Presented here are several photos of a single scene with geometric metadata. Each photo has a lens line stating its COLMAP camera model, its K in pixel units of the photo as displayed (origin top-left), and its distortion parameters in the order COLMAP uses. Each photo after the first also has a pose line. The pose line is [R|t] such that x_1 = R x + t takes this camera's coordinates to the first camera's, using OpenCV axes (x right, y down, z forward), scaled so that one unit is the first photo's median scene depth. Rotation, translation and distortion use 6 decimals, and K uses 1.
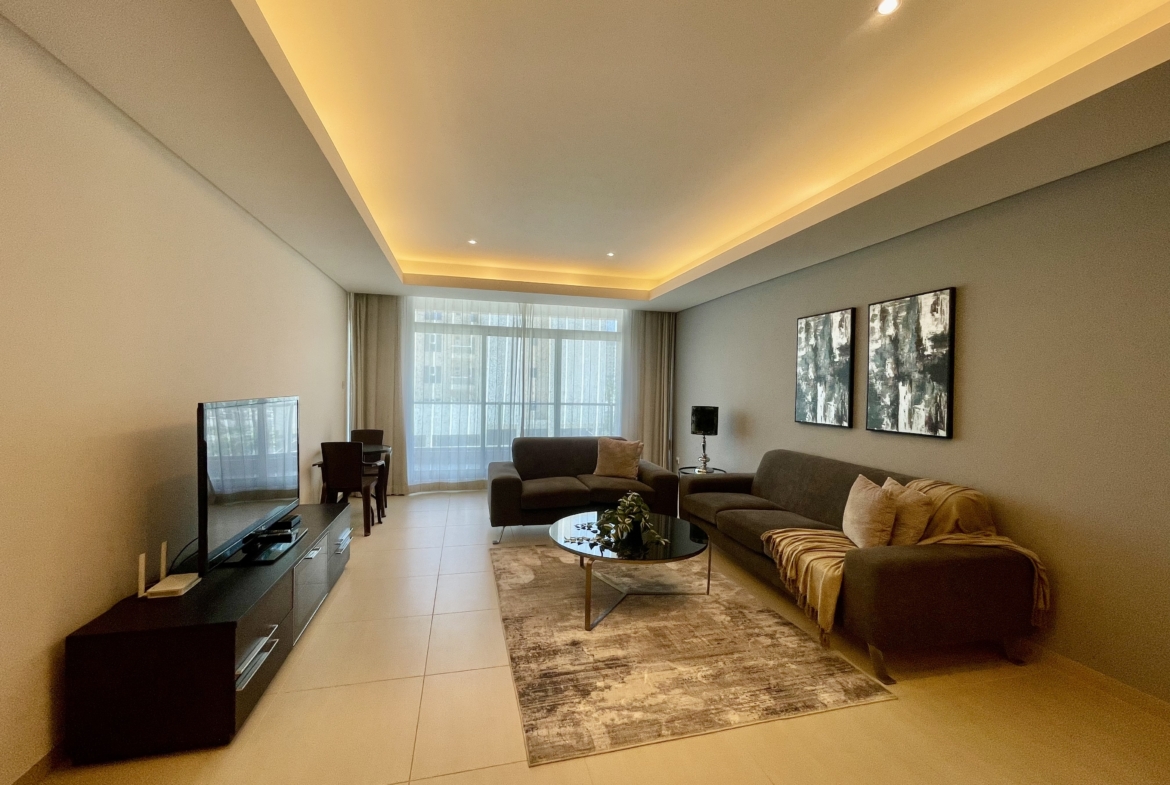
lens RADIAL K [[475.0, 0, 585.0], [0, 475.0, 392.5], [0, 0, 1]] dist [-0.001607, -0.000330]
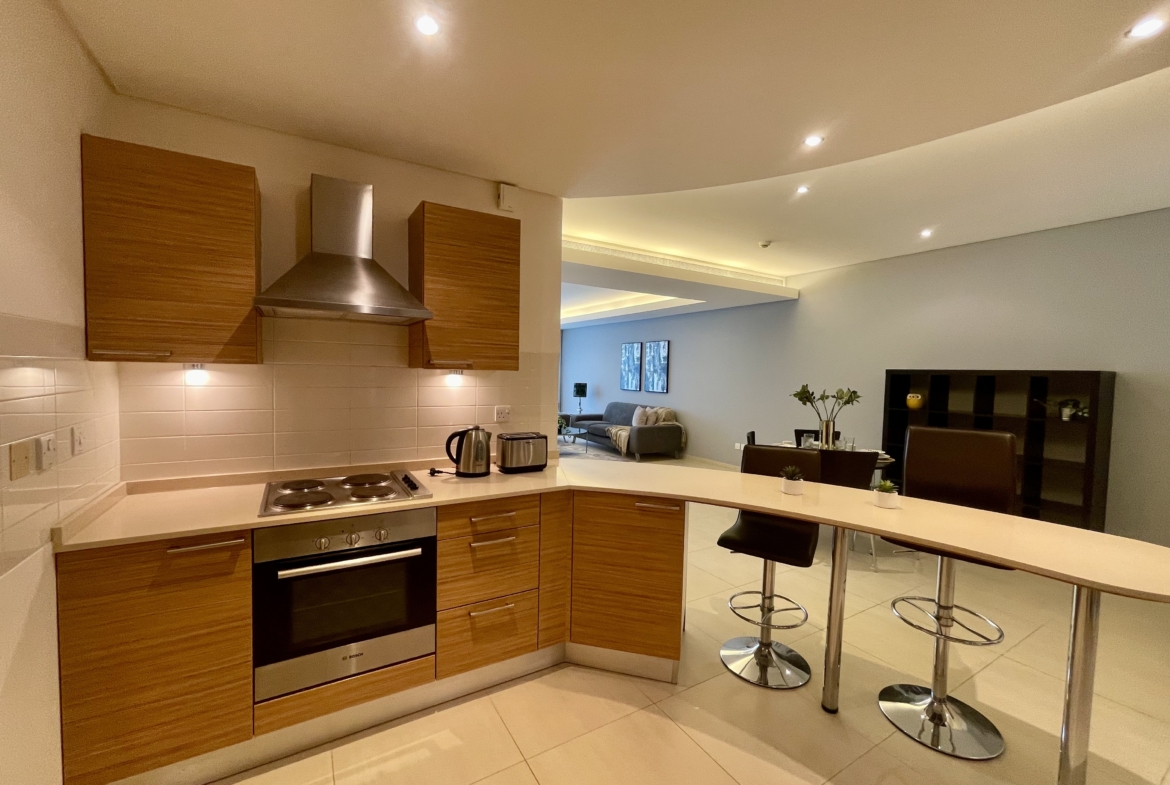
lens RADIAL K [[475.0, 0, 585.0], [0, 475.0, 392.5], [0, 0, 1]] dist [-0.001607, -0.000330]
pose [[0.955815, -0.007285, 0.293880, -0.484071], [-0.004161, 0.999257, 0.038304, -0.011922], [-0.293941, -0.037834, 0.955075, -1.400594]]
